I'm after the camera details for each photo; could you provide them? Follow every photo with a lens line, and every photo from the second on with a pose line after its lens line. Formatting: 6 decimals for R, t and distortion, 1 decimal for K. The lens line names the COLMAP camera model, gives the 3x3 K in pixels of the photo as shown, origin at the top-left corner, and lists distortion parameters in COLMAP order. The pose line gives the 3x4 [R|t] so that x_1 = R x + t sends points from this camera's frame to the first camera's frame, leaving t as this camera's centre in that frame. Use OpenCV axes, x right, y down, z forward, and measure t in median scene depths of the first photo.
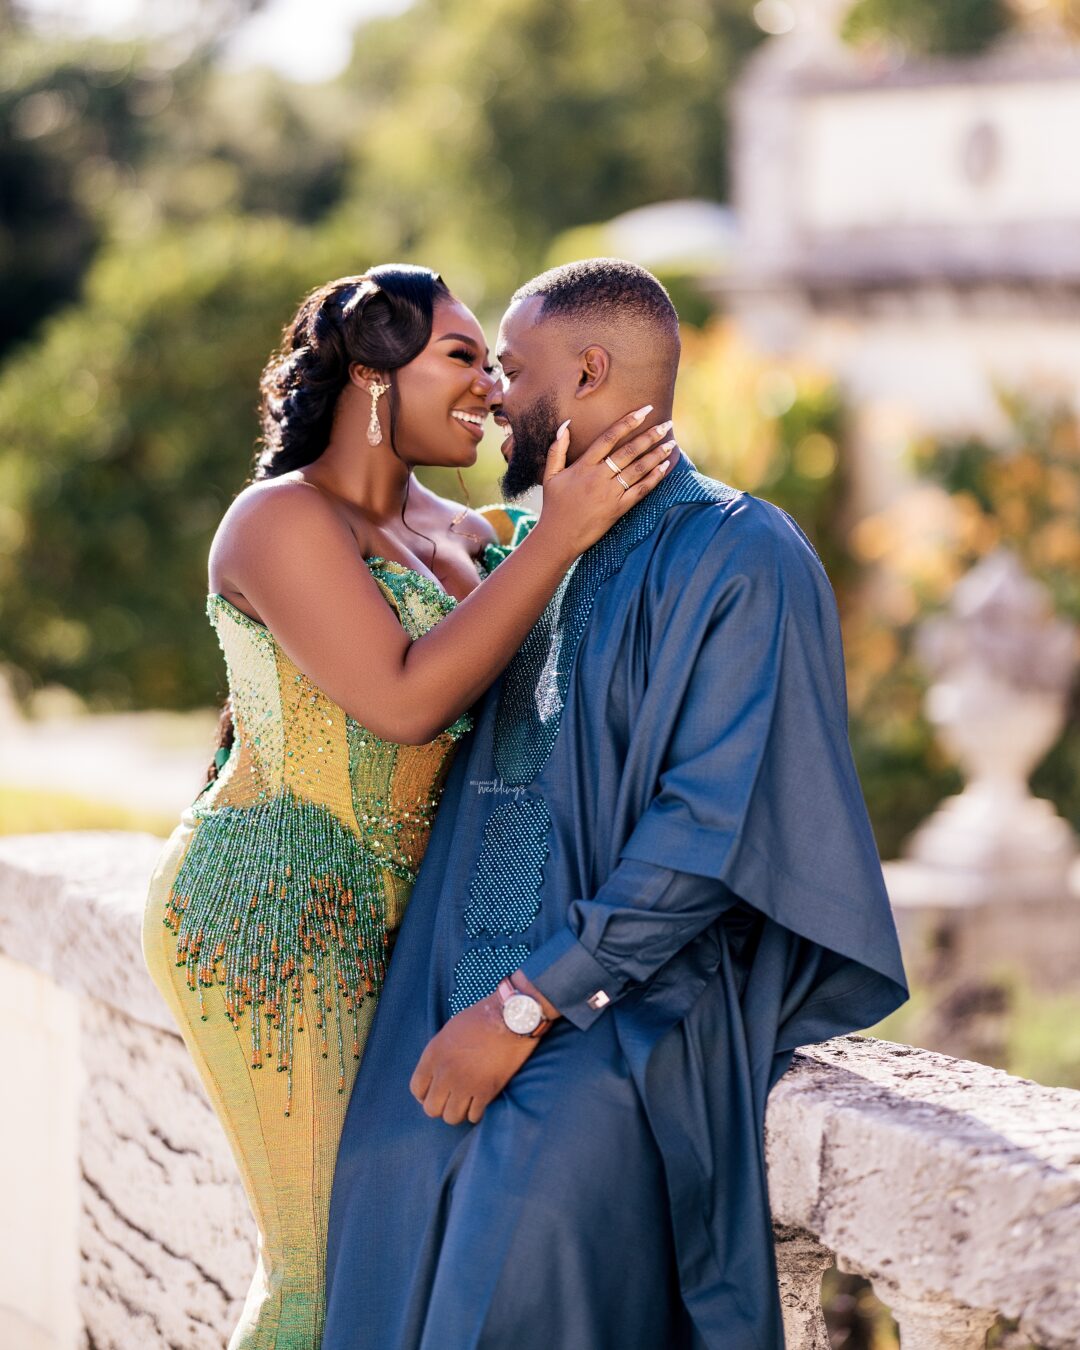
lens RADIAL K [[3415.9, 0, 532.9], [0, 3415.9, 664.5], [0, 0, 1]] dist [-0.013401, 0.000000]
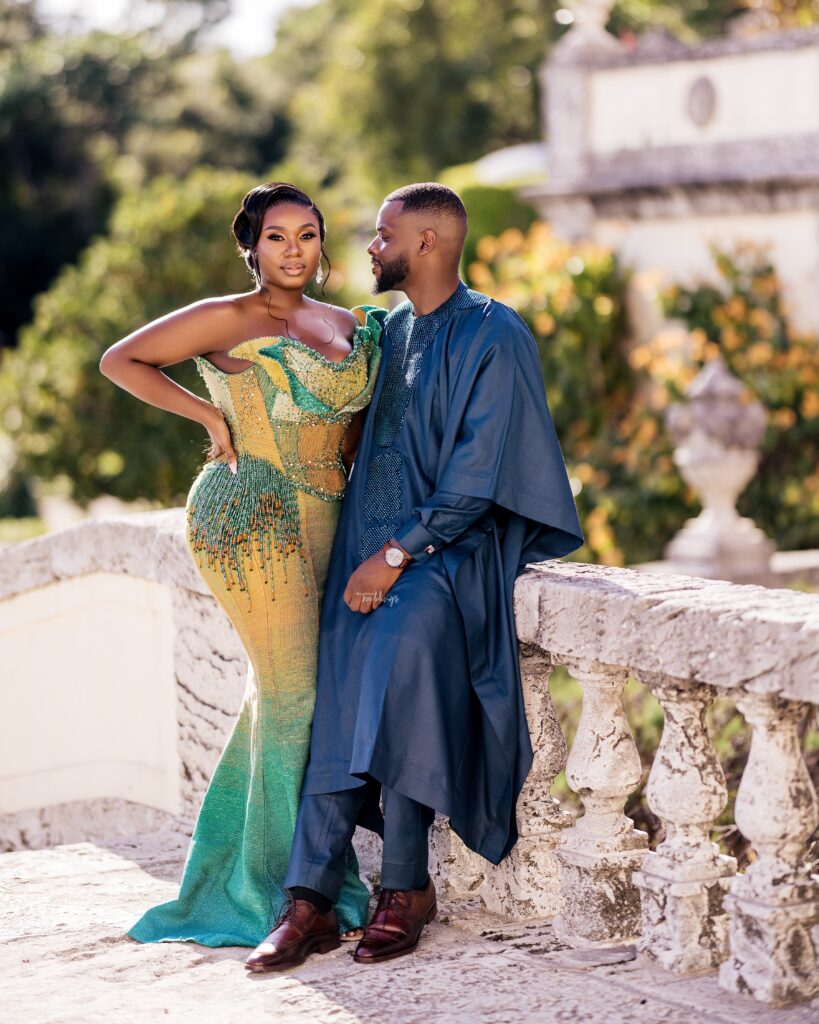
lens RADIAL K [[2602.2, 0, 409.3], [0, 2602.2, 509.8], [0, 0, 1]] dist [-0.109453, 0.000000]
pose [[0.998690, -0.049753, -0.011983, 0.019737], [0.049830, 0.998738, 0.006251, 0.052148], [0.011657, -0.006840, 0.999909, -0.455635]]
